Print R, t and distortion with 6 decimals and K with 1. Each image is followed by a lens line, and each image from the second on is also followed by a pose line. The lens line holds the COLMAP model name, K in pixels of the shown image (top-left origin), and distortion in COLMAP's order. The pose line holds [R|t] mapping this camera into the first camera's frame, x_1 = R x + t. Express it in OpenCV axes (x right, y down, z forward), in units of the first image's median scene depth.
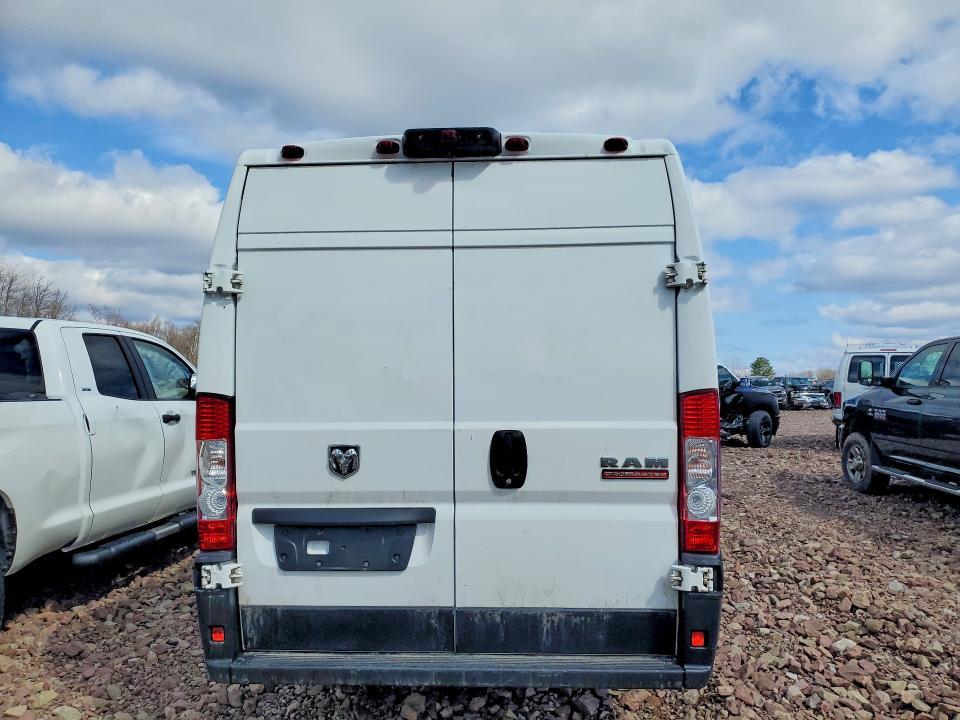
lens RADIAL K [[781.0, 0, 482.4], [0, 781.0, 372.4], [0, 0, 1]] dist [0.047103, -0.018404]
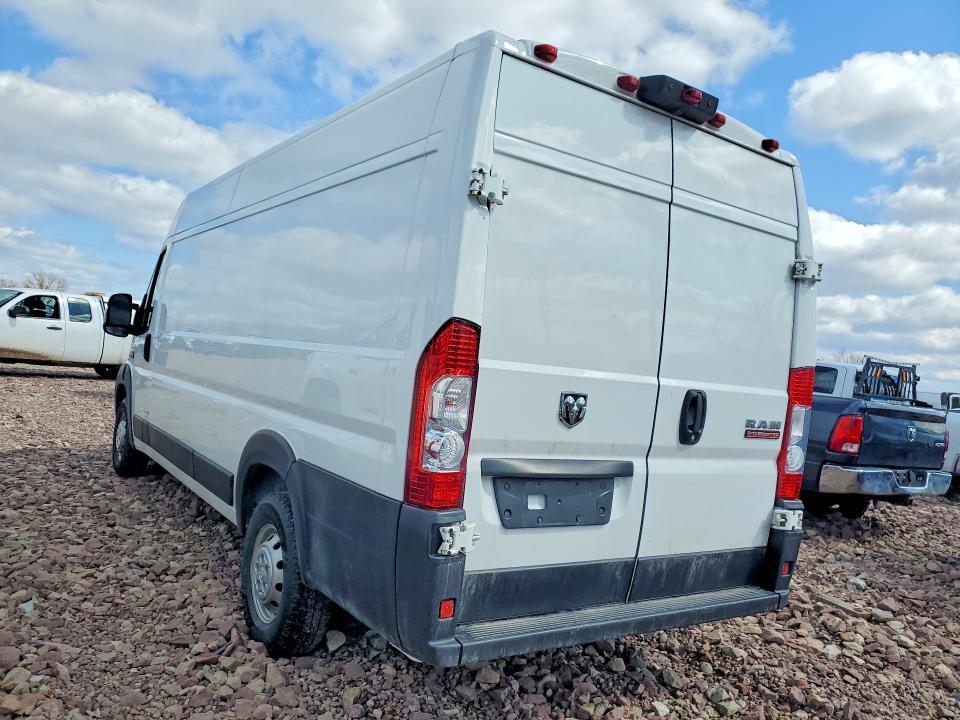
lens RADIAL K [[757.4, 0, 484.9], [0, 757.4, 364.8], [0, 0, 1]] dist [0.007952, -0.013829]
pose [[0.781743, 0.087245, 0.617467, -0.815235], [-0.119383, 0.992789, 0.010868, 0.063699], [-0.612066, -0.082211, 0.786521, 0.367794]]
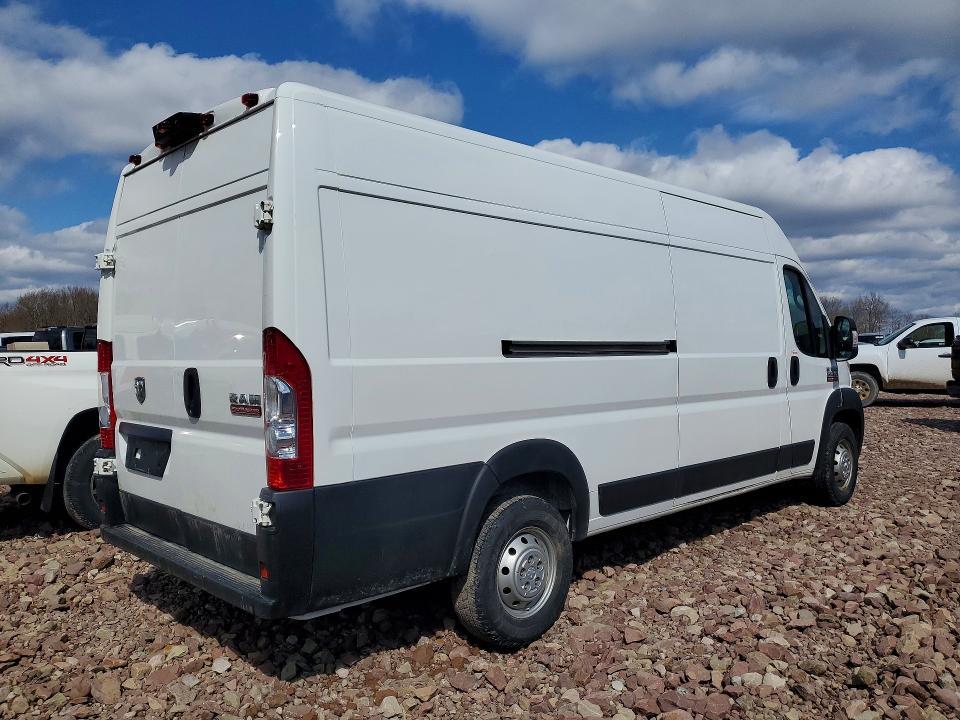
lens RADIAL K [[757.4, 0, 480.6], [0, 757.4, 355.8], [0, 0, 1]] dist [0.007952, -0.013829]
pose [[0.734602, -0.000278, -0.678498, 1.108033], [0.021766, 0.999495, 0.023156, 0.039221], [0.678149, -0.031779, 0.734237, 0.455979]]
